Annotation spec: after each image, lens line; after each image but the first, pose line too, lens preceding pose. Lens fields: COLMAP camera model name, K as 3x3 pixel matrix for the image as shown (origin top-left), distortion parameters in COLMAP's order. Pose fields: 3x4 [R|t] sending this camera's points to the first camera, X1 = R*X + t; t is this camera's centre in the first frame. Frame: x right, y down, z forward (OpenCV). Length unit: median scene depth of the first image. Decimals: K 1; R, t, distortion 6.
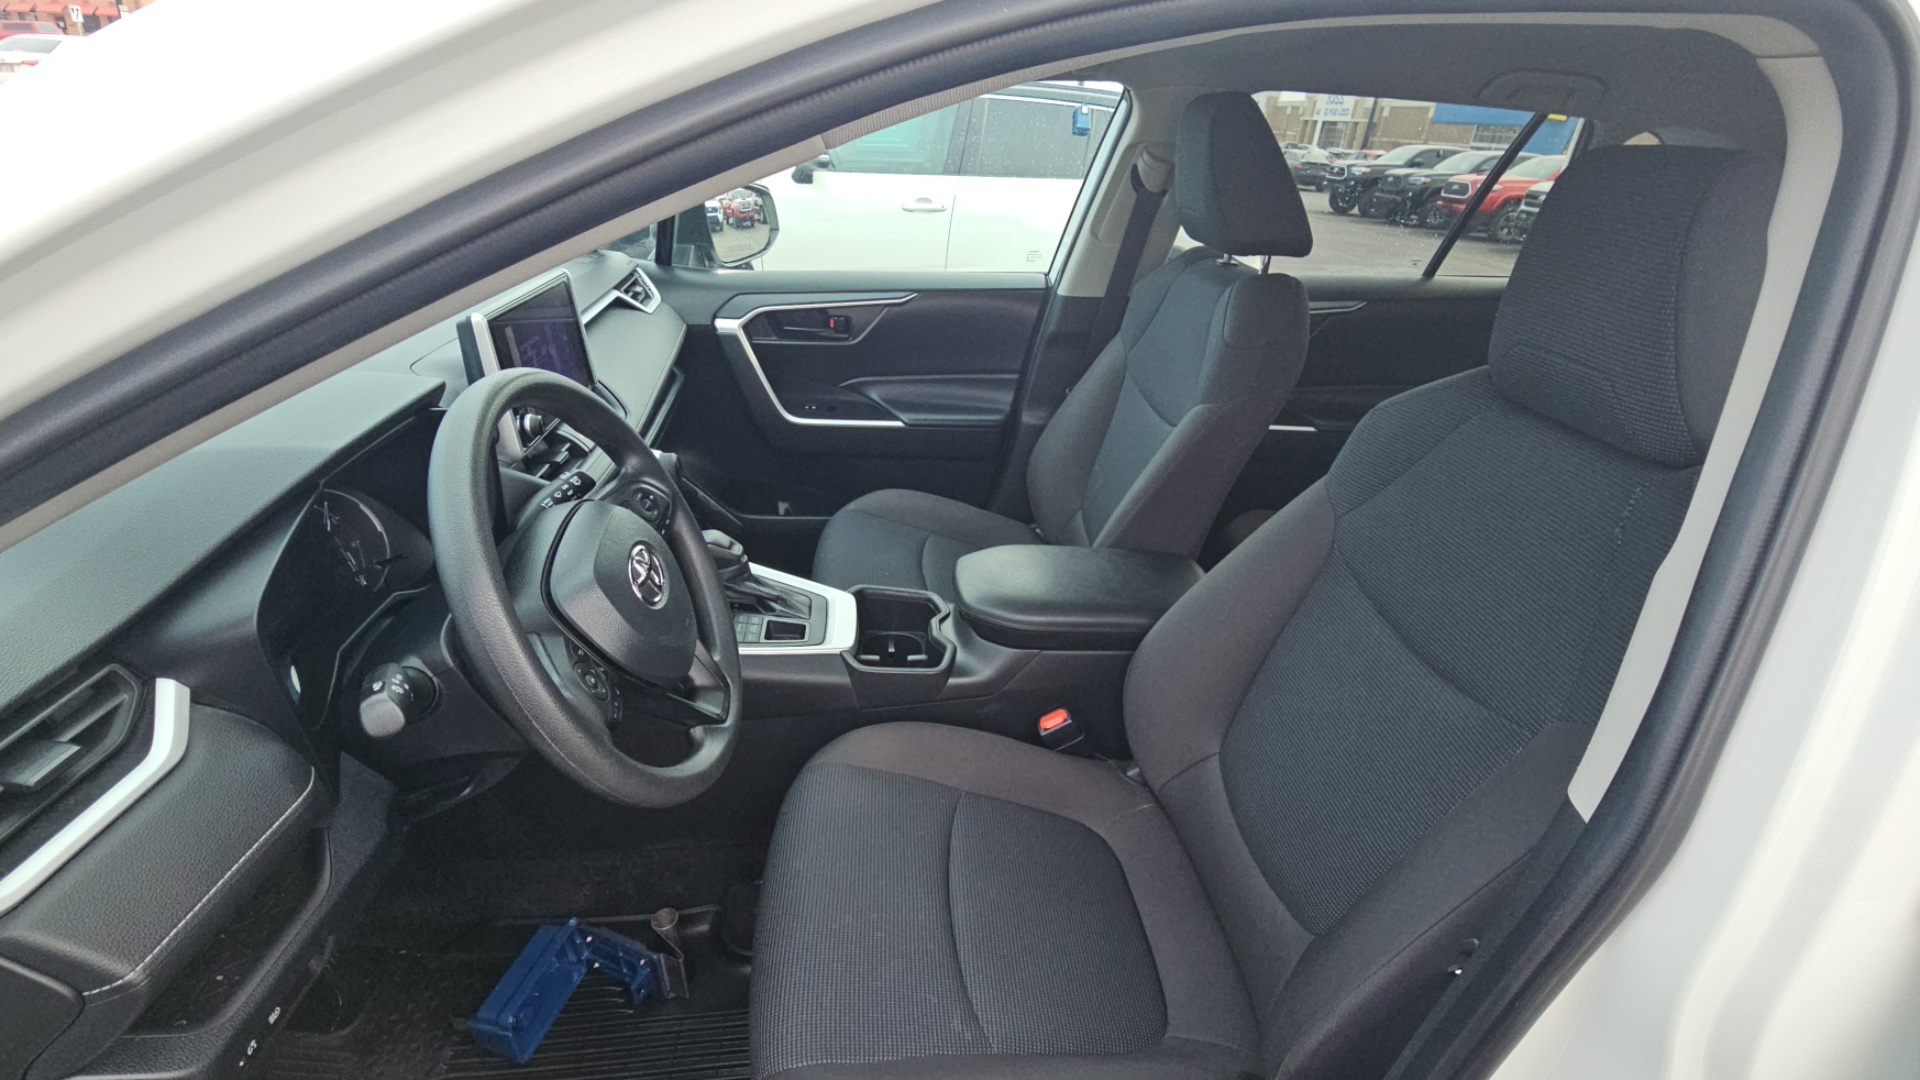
lens RADIAL K [[848.7, 0, 959.6], [0, 848.7, 547.3], [0, 0, 1]] dist [-0.000086, -0.000478]
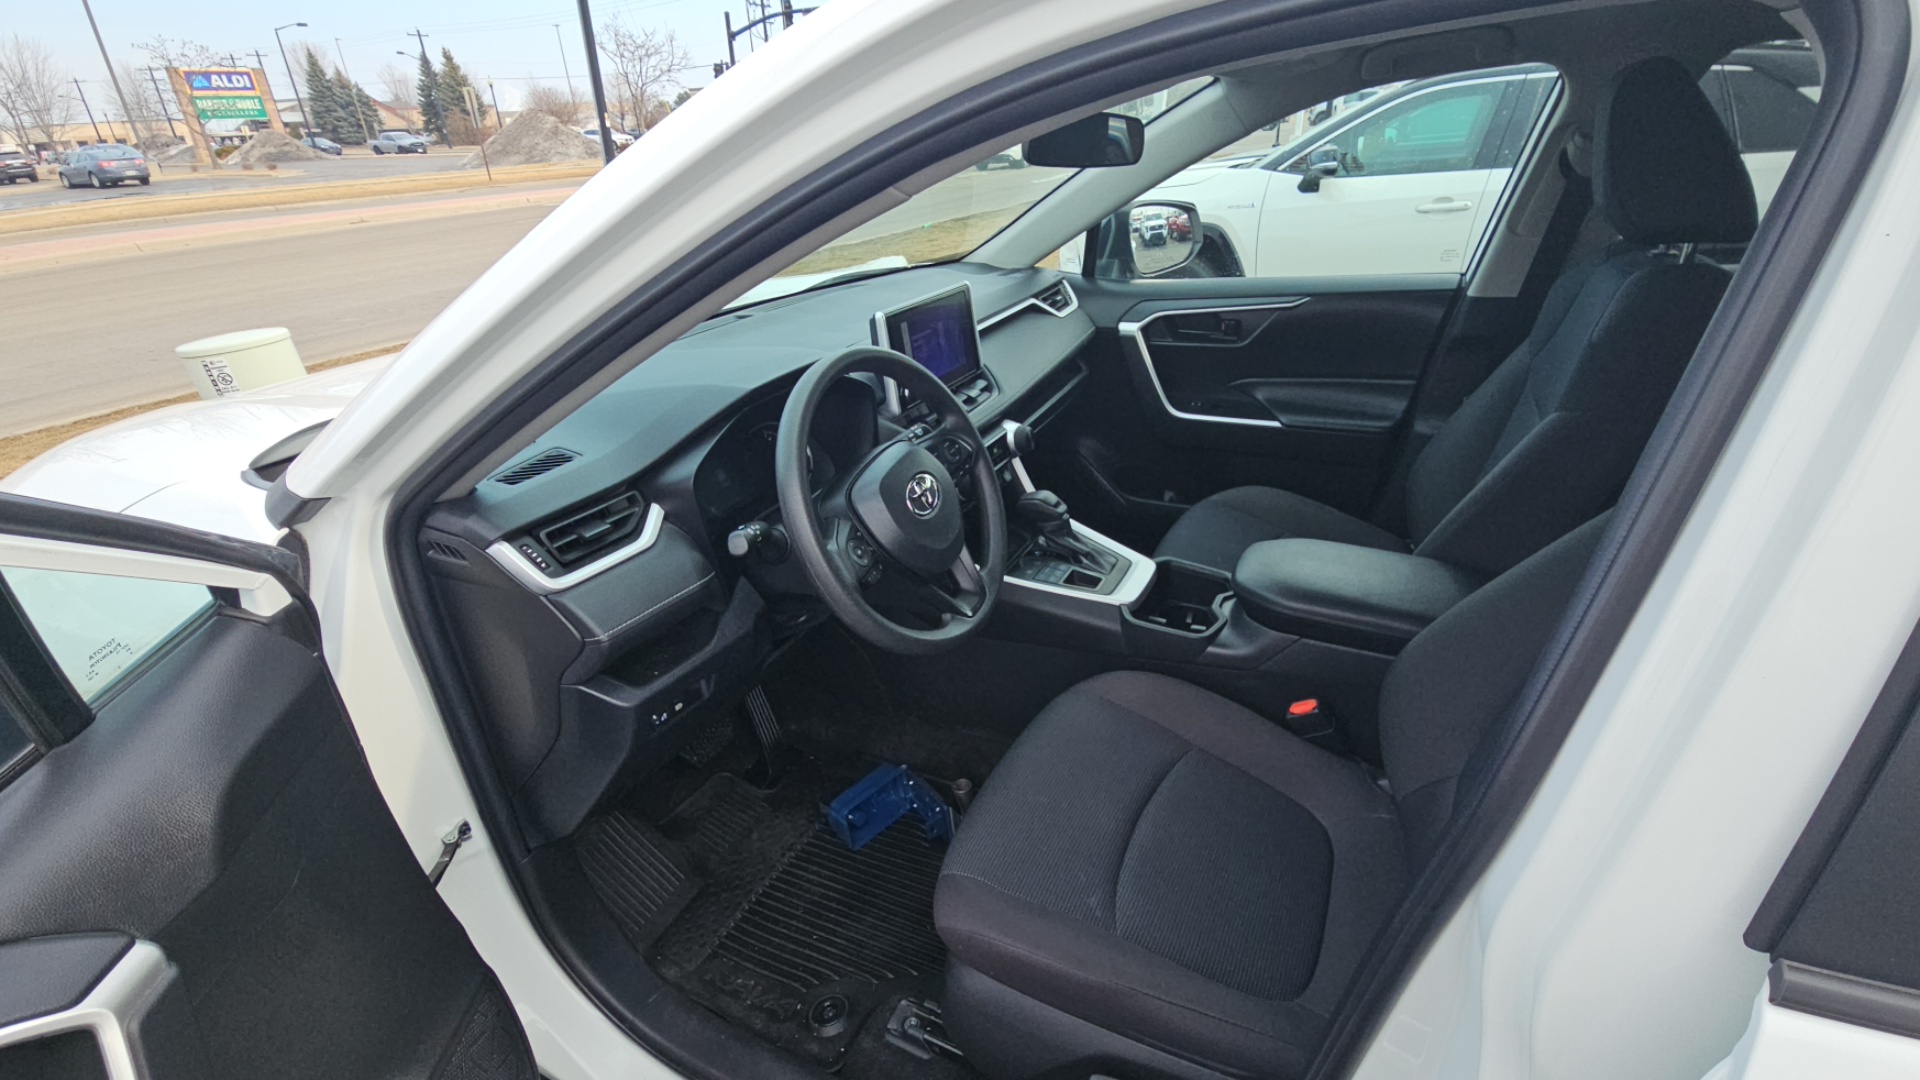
lens RADIAL K [[855.9, 0, 980.4], [0, 855.9, 544.8], [0, 0, 1]] dist [0.006076, -0.004590]
pose [[0.829434, 0.138072, -0.541273, 0.298360], [-0.148992, 0.988551, 0.023854, 0.040133], [0.538369, 0.060860, 0.840509, -0.082569]]
